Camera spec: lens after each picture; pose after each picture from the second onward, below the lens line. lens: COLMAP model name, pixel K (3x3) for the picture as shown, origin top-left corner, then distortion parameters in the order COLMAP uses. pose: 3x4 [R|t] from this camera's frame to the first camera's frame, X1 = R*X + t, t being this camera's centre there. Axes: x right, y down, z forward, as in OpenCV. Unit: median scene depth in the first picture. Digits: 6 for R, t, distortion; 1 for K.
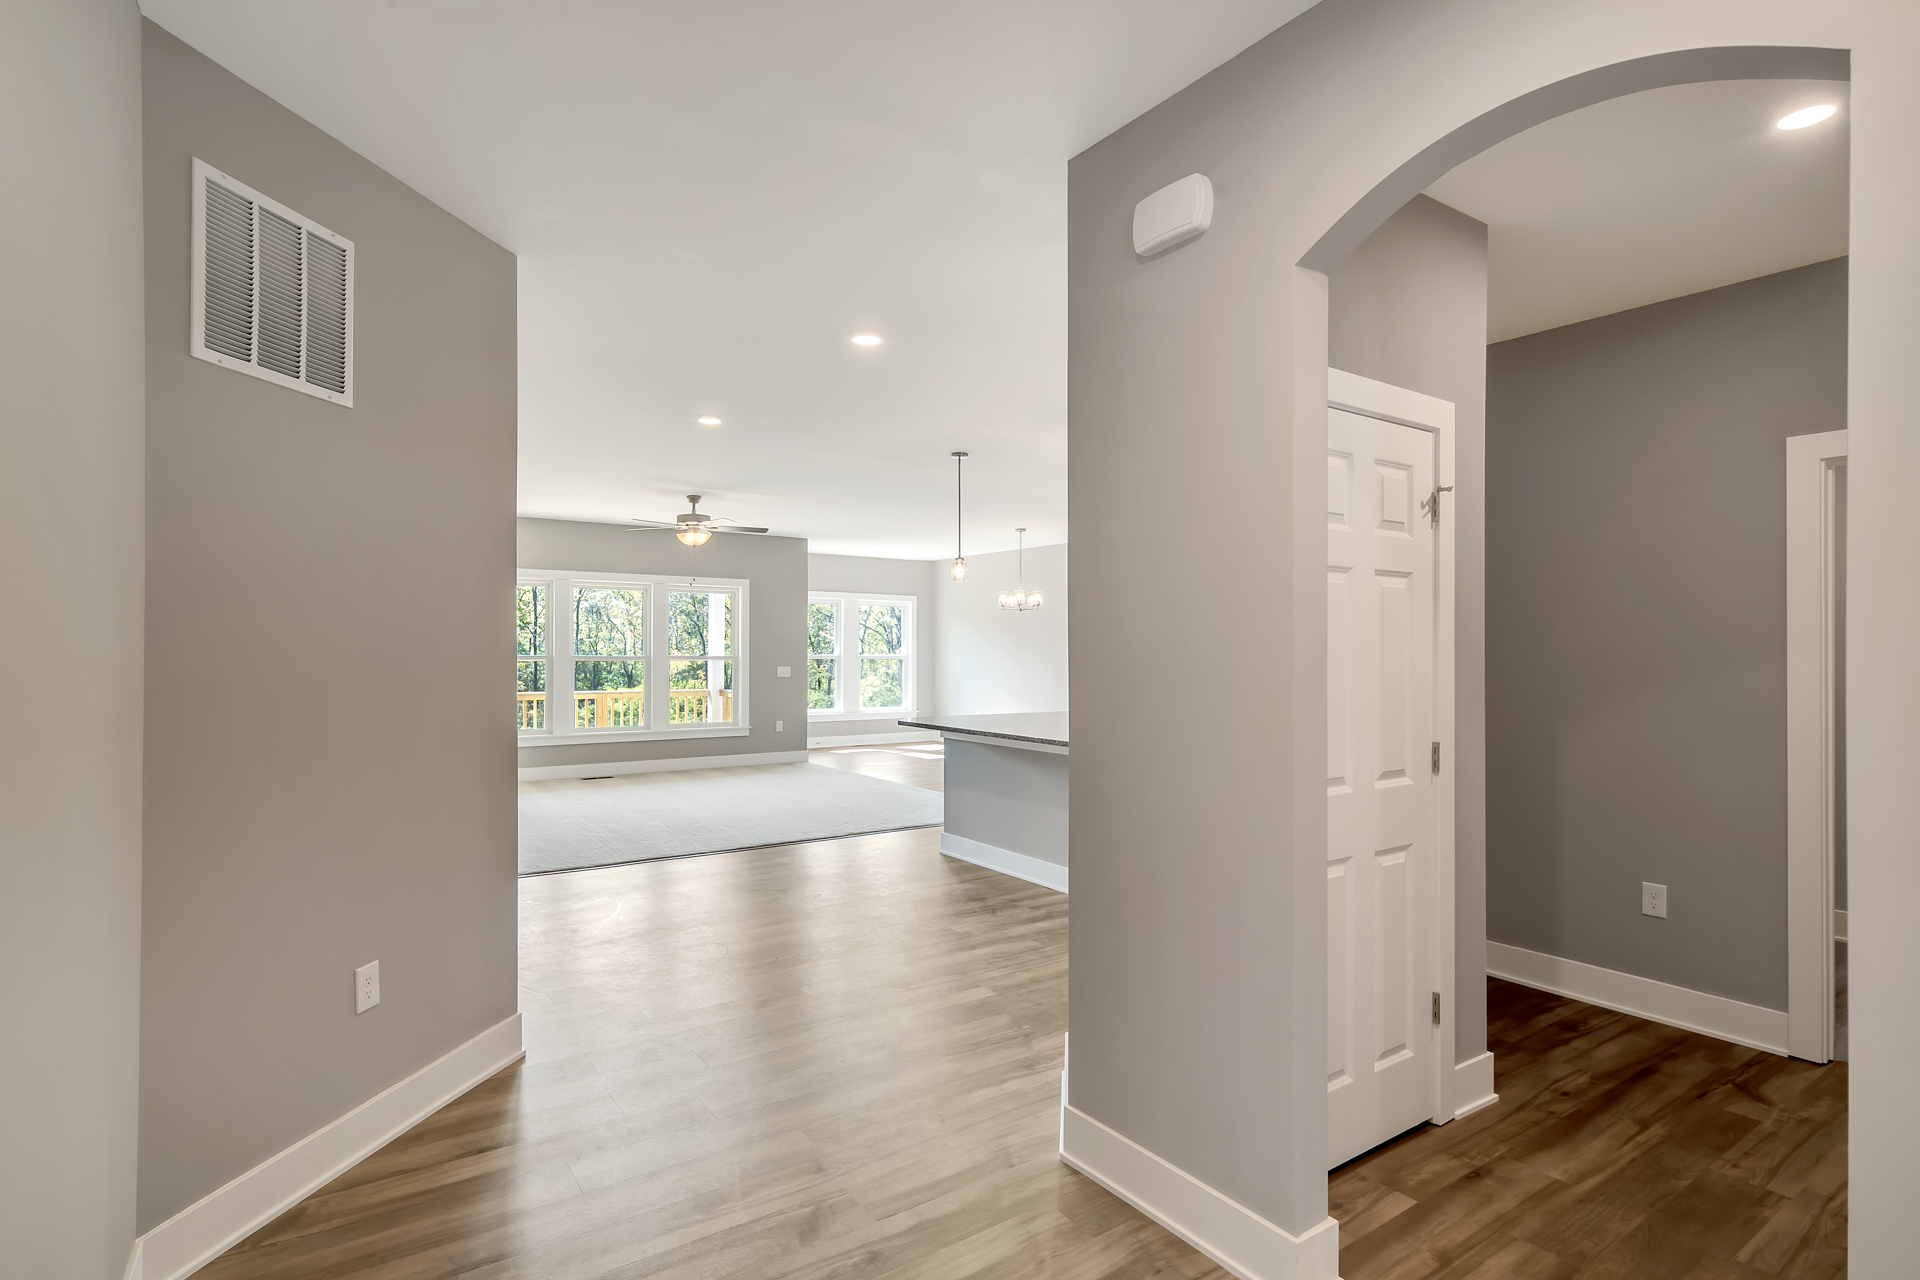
lens RADIAL K [[946.9, 0, 956.6], [0, 946.9, 642.9], [0, 0, 1]] dist [-0.002716, -0.001586]
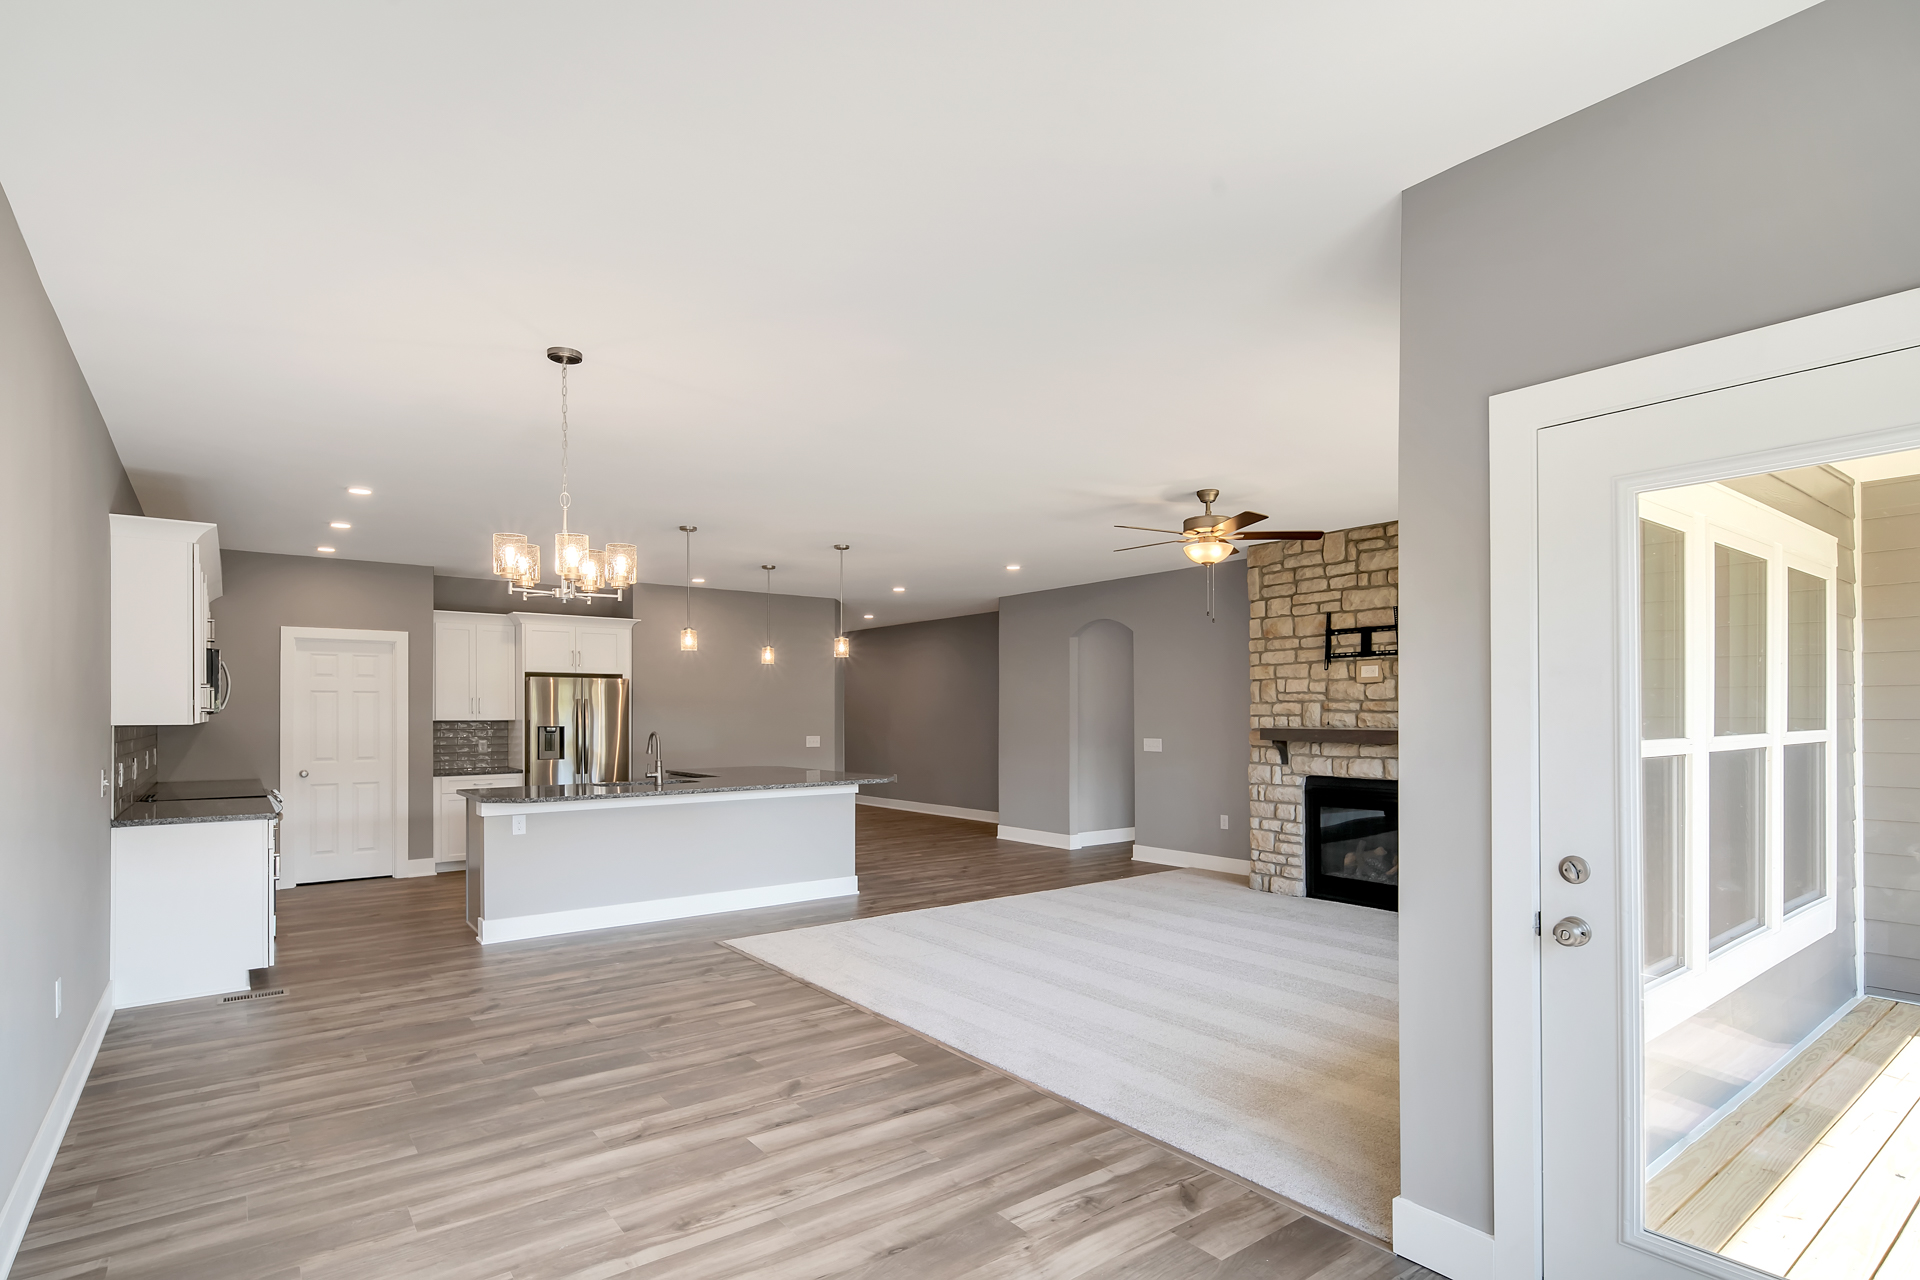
lens RADIAL K [[946.9, 0, 967.3], [0, 946.9, 710.0], [0, 0, 1]] dist [-0.002716, -0.001586]
pose [[-0.998631, -0.001515, -0.052285, -0.053533], [-0.000915, 0.999933, -0.011501, 0.007223], [0.052299, -0.011437, -0.998566, 1.222915]]
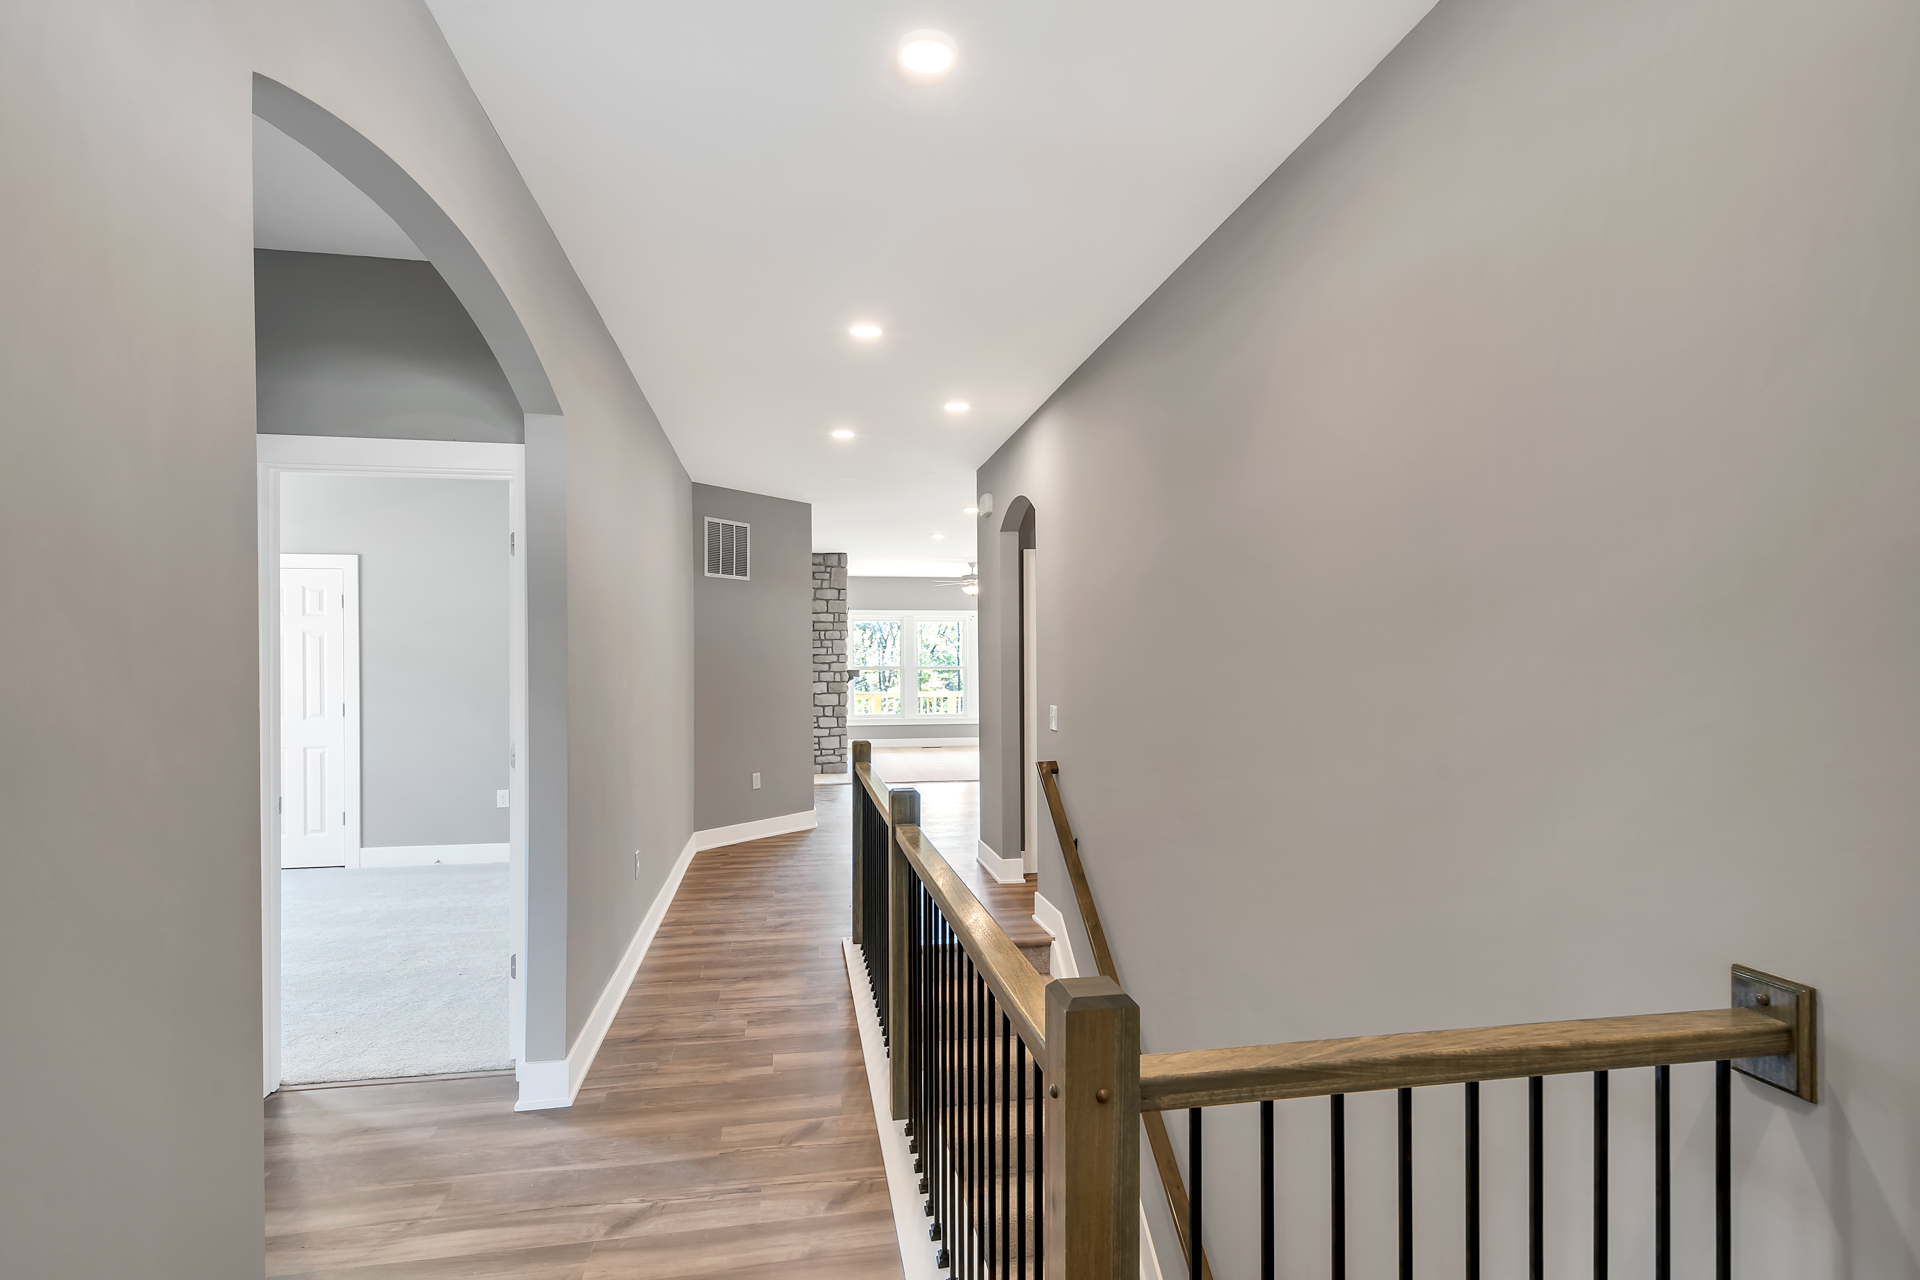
lens RADIAL K [[946.9, 0, 958.4], [0, 946.9, 654.9], [0, 0, 1]] dist [-0.002716, -0.001586]
pose [[0.911660, -0.010194, -0.410820, 0.246811], [0.010222, 0.999945, -0.002129, -0.001093], [0.410819, -0.002258, 0.911714, -0.301119]]
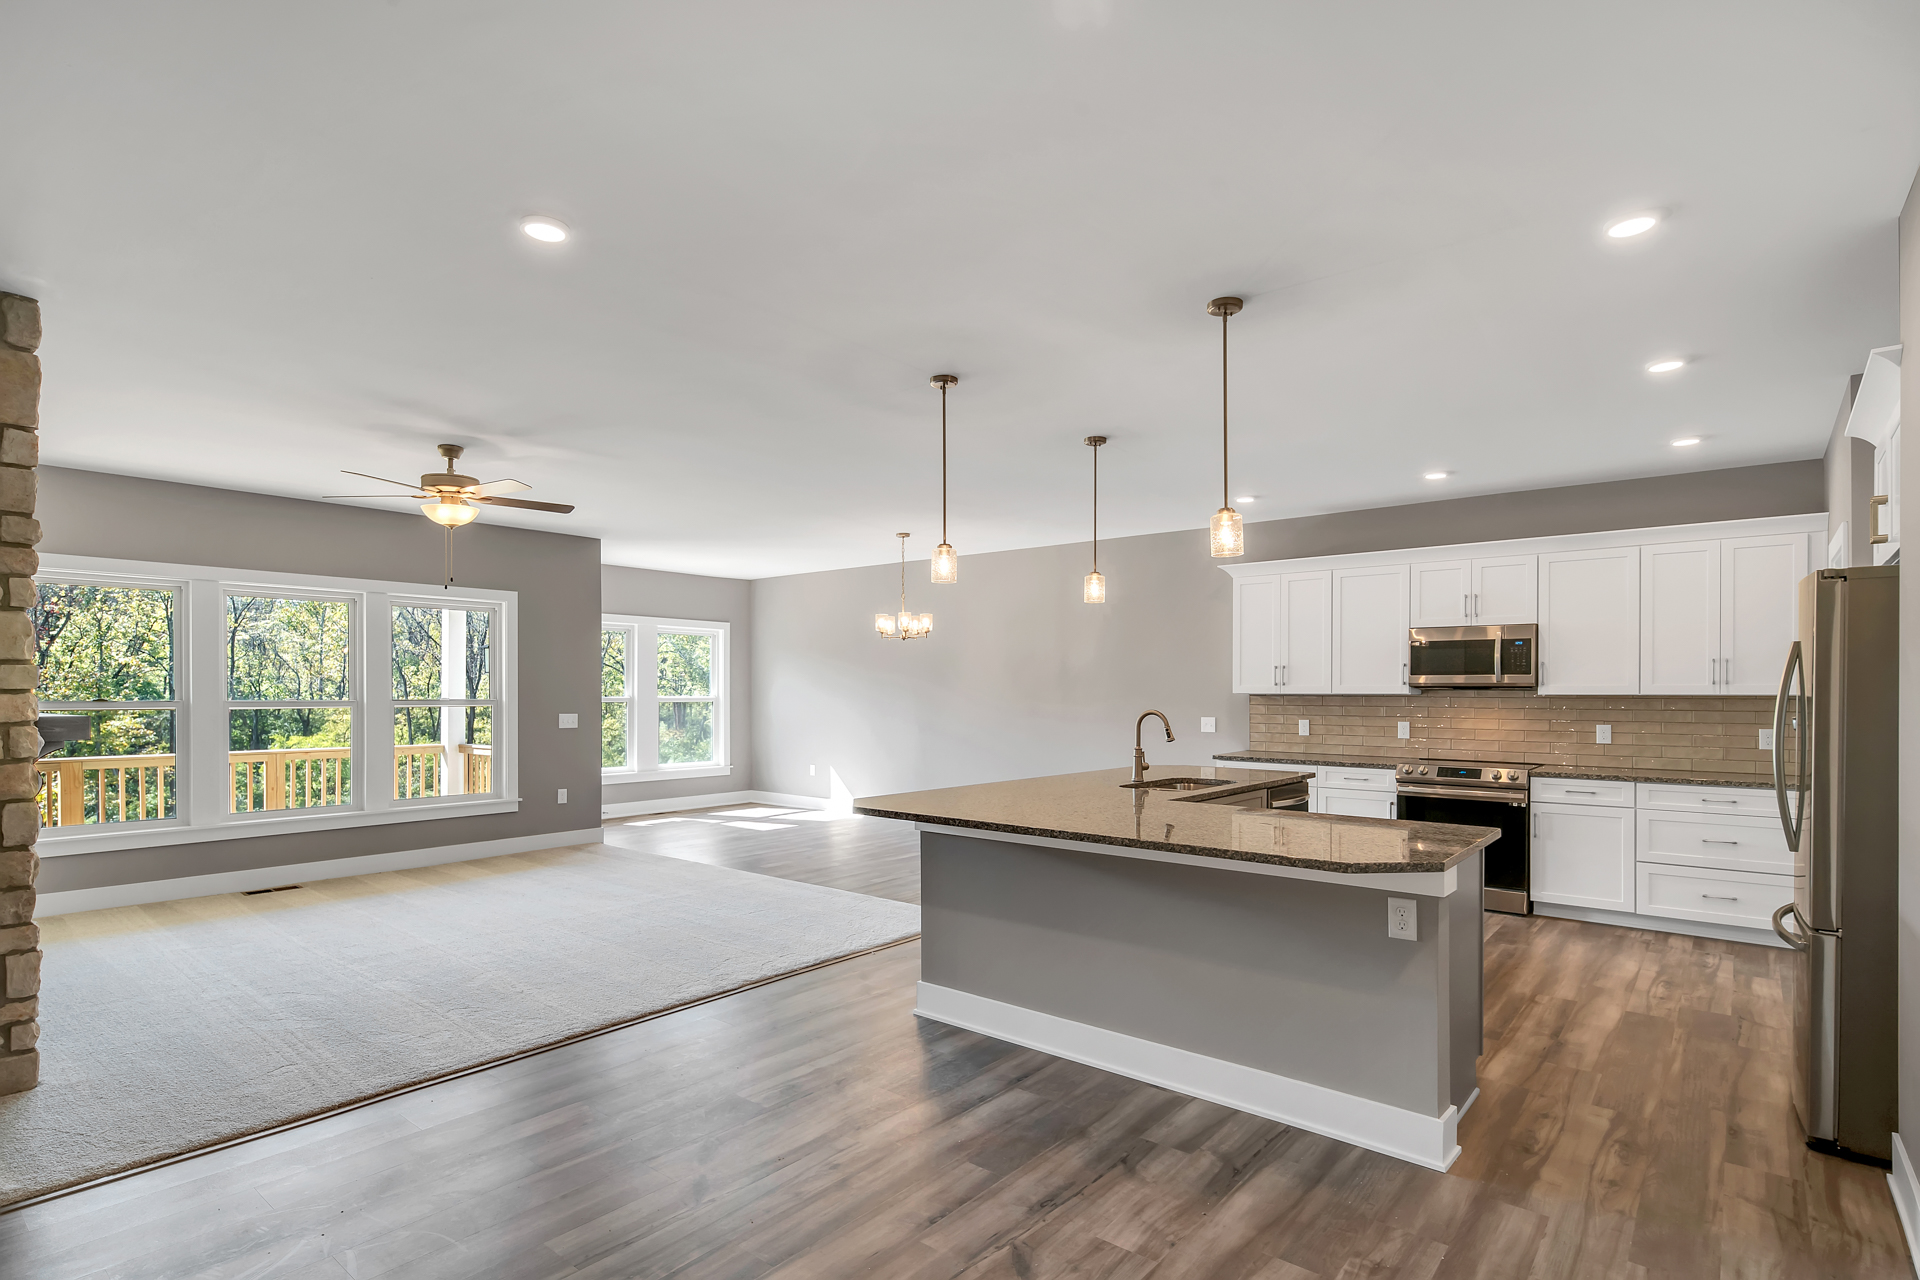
lens RADIAL K [[946.9, 0, 968.3], [0, 946.9, 688.2], [0, 0, 1]] dist [-0.002716, -0.001586]
pose [[0.960884, -0.002755, 0.276937, -0.089516], [0.000981, 0.999978, 0.006544, 0.000866], [-0.276949, -0.006016, 0.960866, 0.222642]]
